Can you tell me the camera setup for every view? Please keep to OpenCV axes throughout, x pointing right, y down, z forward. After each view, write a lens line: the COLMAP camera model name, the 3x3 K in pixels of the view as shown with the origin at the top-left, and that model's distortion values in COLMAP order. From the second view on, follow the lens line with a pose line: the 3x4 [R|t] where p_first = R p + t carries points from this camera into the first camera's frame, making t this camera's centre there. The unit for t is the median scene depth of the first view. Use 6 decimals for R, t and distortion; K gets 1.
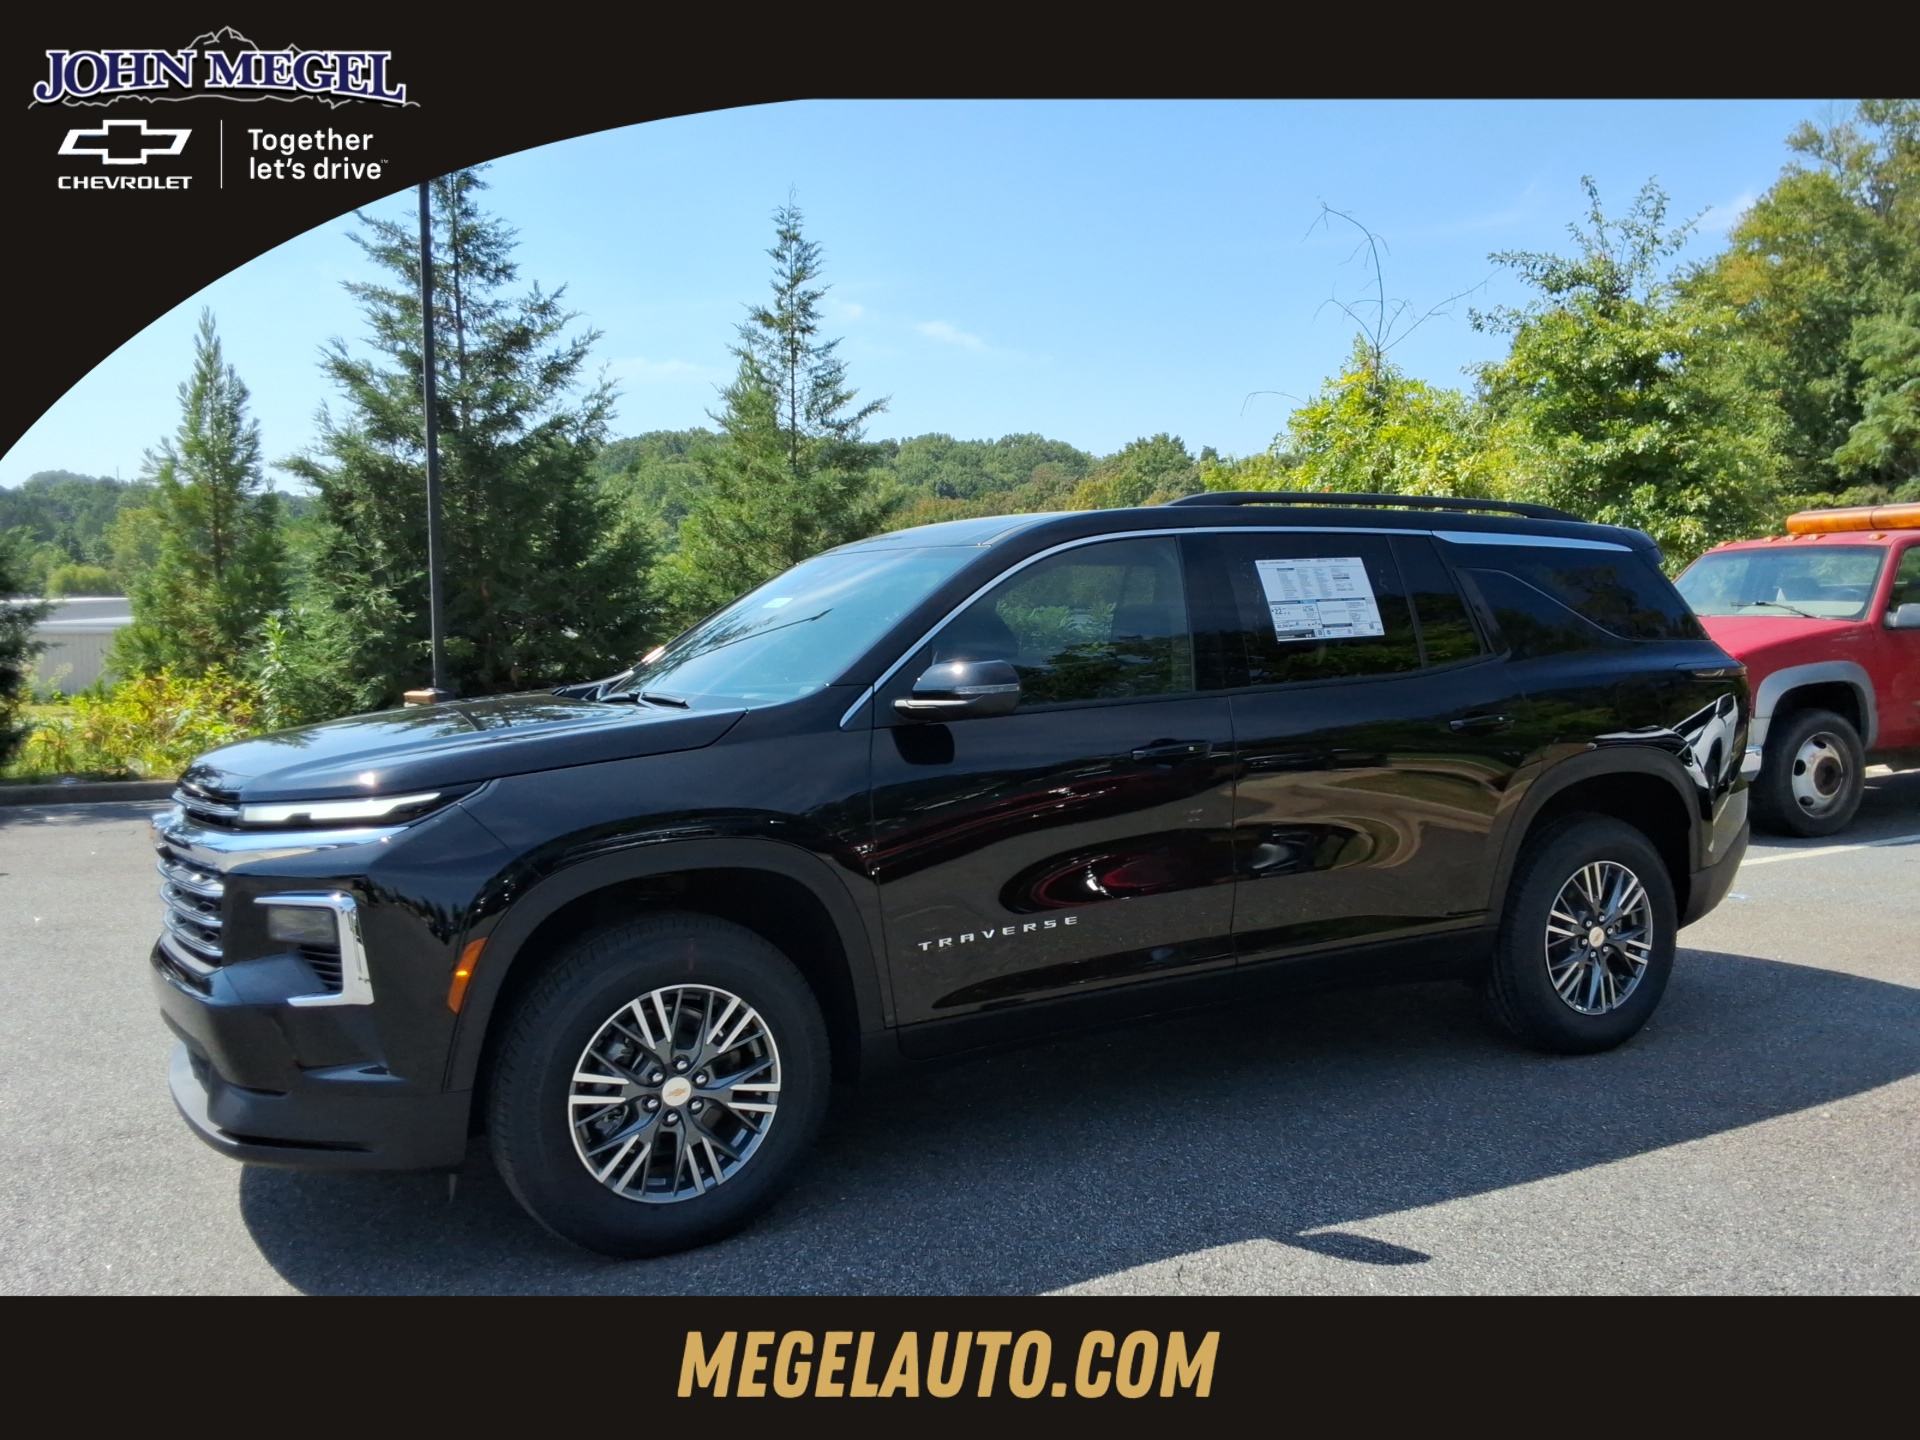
lens RADIAL K [[1533.7, 0, 965.8], [0, 1533.7, 758.7], [0, 0, 1]] dist [0.097090, -0.131160]
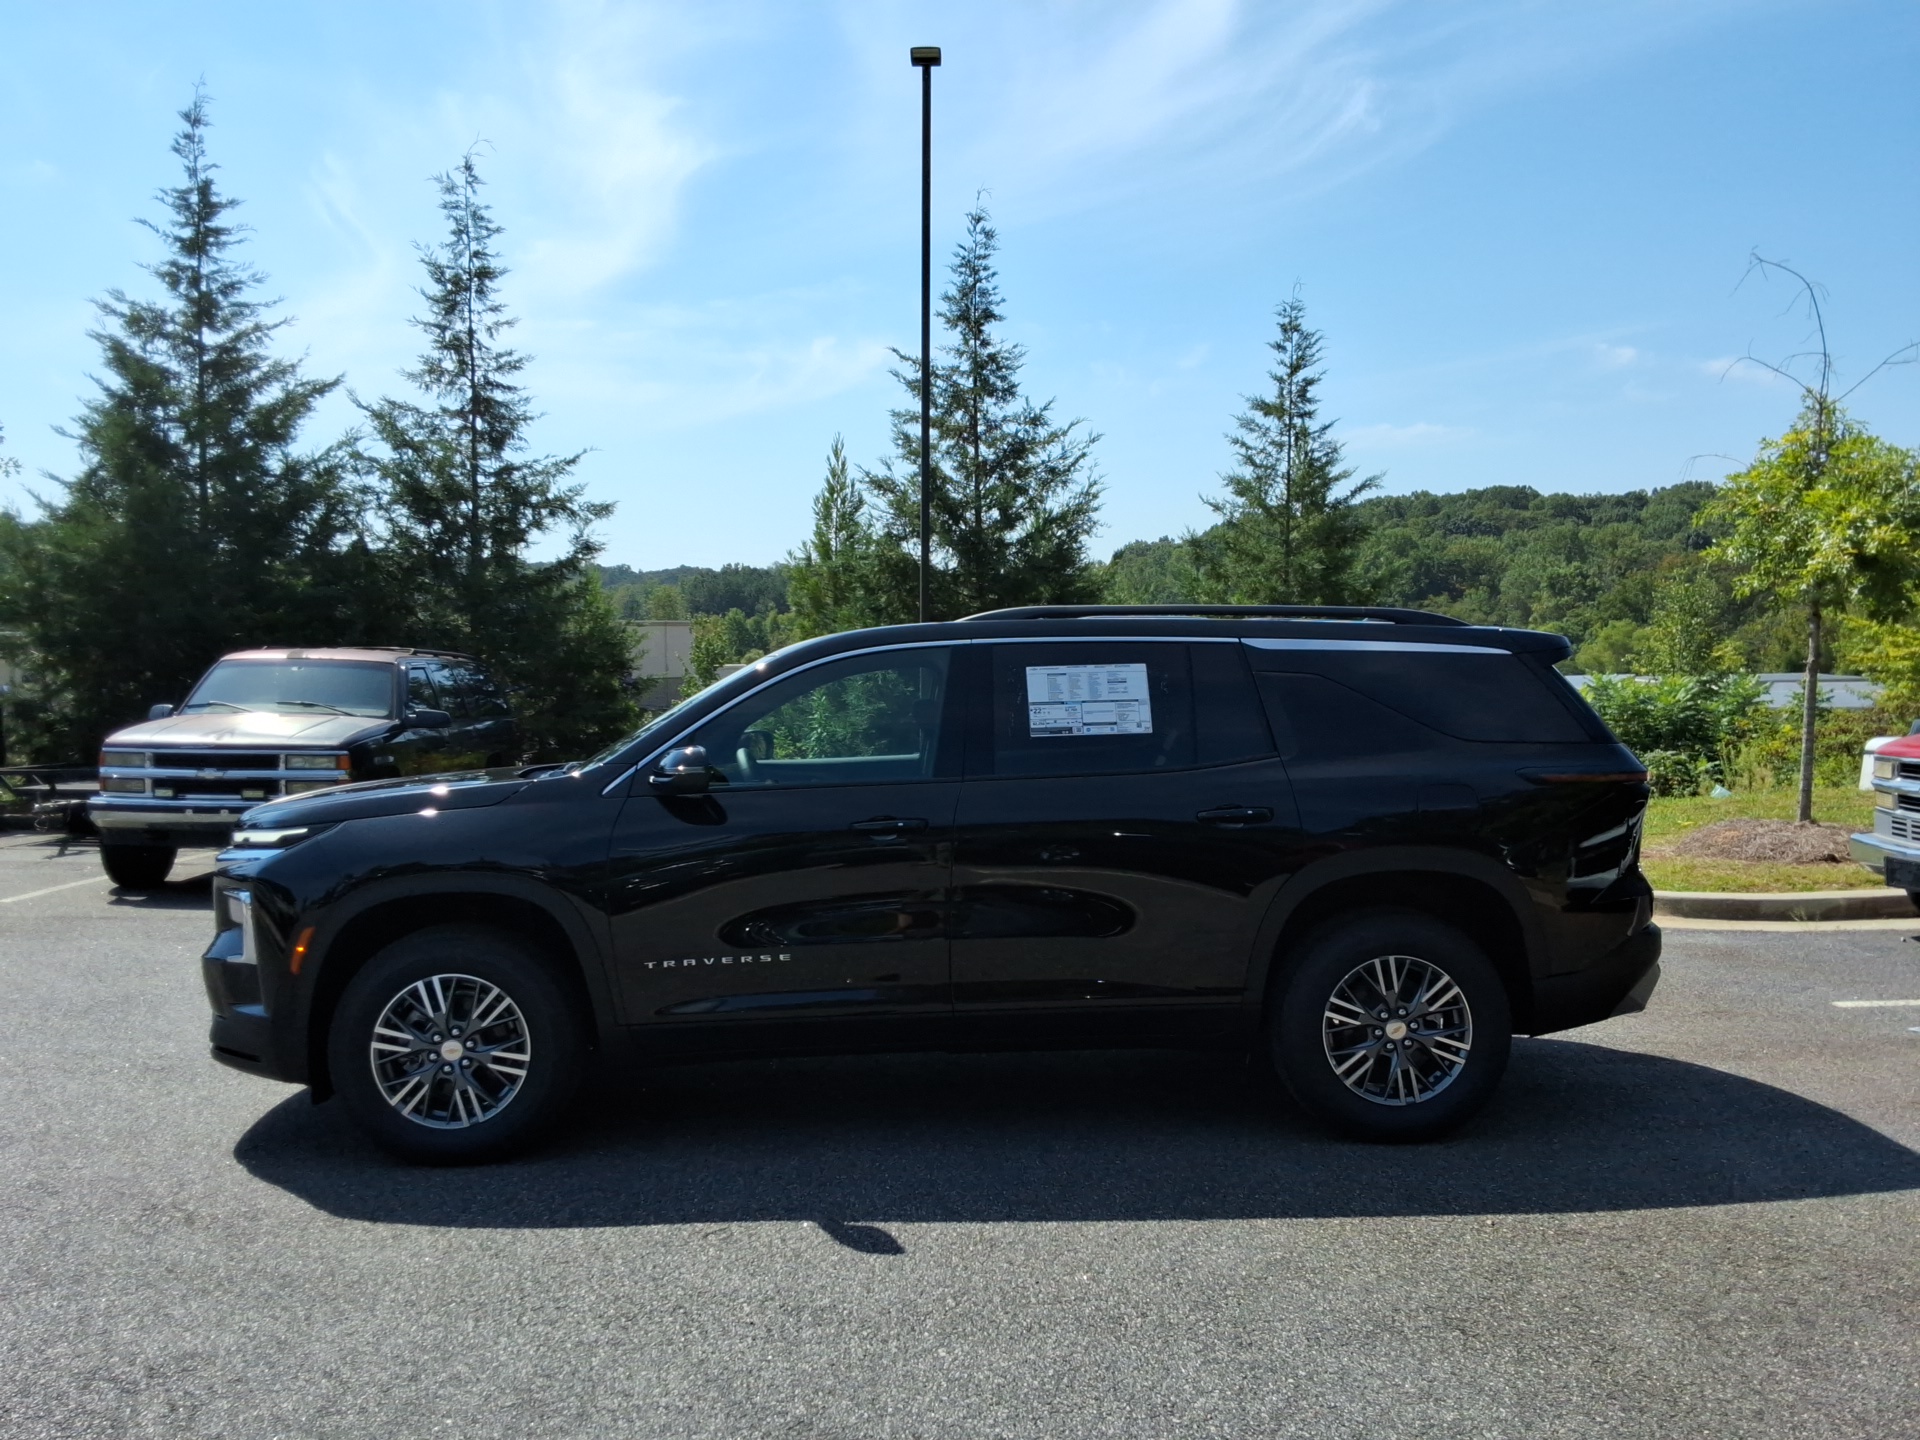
lens RADIAL K [[1533.7, 0, 953.4], [0, 1533.7, 725.4], [0, 0, 1]] dist [0.097090, -0.131160]
pose [[0.896285, 0.018060, -0.443111, 0.590891], [-0.046314, 0.997519, -0.053023, -0.018232], [0.441054, 0.068046, 0.894897, -0.058131]]
